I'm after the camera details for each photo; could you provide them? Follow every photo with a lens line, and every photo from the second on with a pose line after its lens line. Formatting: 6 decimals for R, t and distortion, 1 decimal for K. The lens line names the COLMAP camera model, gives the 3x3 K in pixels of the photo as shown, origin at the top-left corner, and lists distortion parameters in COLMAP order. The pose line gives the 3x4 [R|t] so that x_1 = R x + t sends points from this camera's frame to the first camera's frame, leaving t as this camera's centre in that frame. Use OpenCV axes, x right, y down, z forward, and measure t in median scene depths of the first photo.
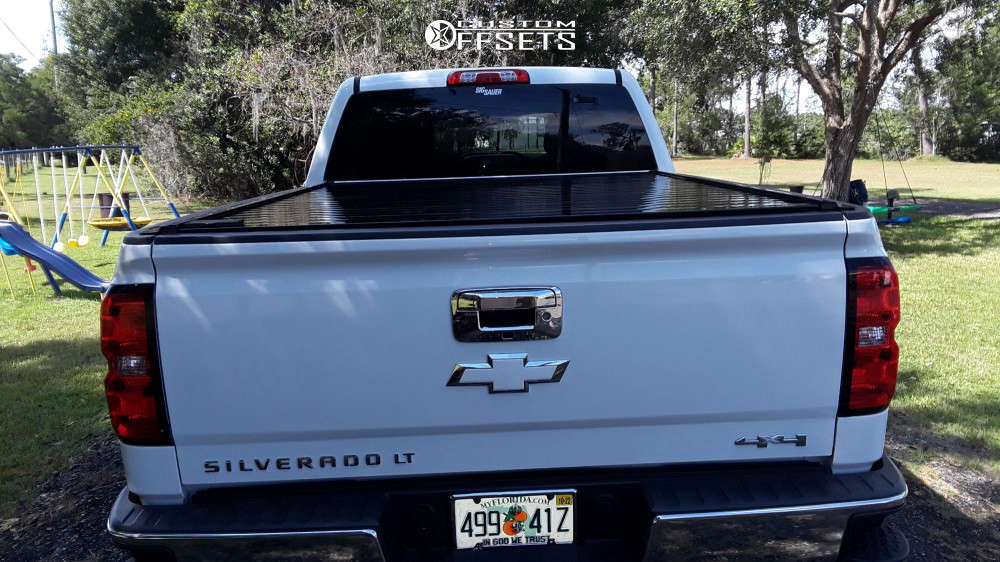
lens RADIAL K [[821.9, 0, 503.7], [0, 821.9, 280.0], [0, 0, 1]] dist [0.059722, -0.019204]
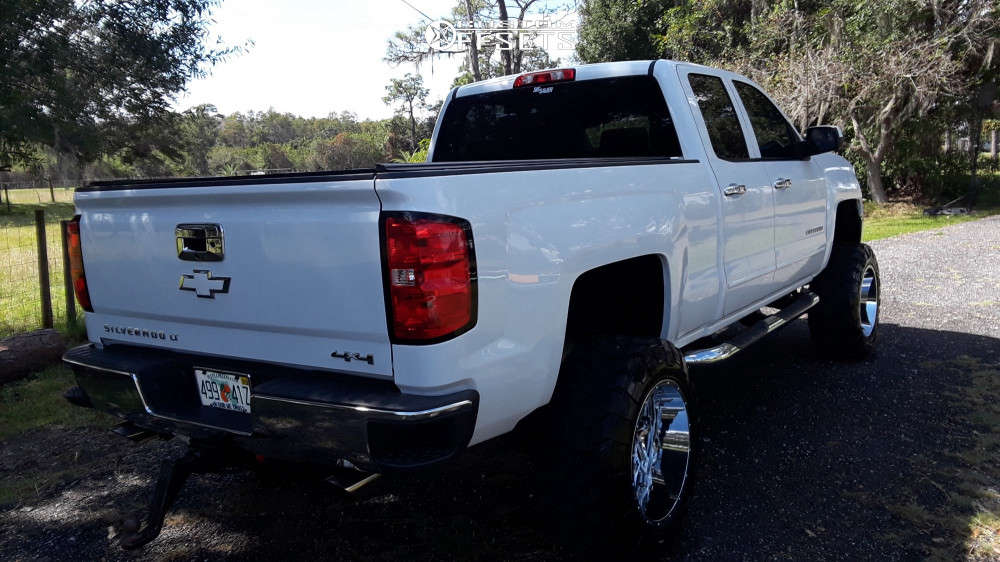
lens RADIAL K [[821.9, 0, 497.9], [0, 821.9, 280.2], [0, 0, 1]] dist [0.059722, -0.019204]
pose [[0.802867, 0.070874, -0.591930, 1.227784], [-0.080265, 0.996719, 0.010474, 0.047684], [0.590730, 0.039102, 0.805921, 0.119630]]
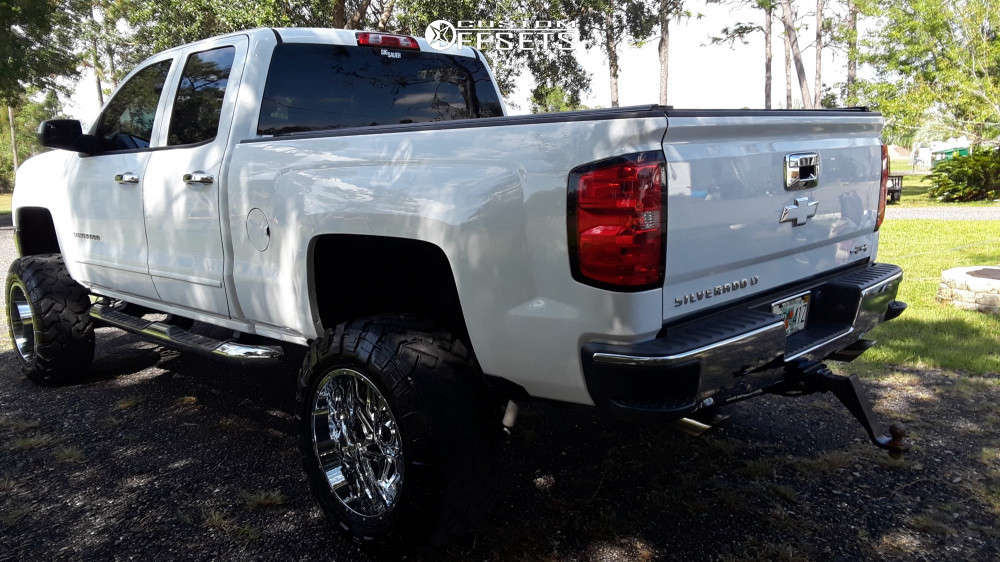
lens RADIAL K [[821.9, 0, 498.5], [0, 821.9, 280.4], [0, 0, 1]] dist [0.059722, -0.019204]
pose [[0.719667, -0.102744, 0.686675, -1.362966], [0.131754, 0.991230, 0.010229, 0.142405], [-0.681704, 0.083111, 0.726892, 0.281191]]
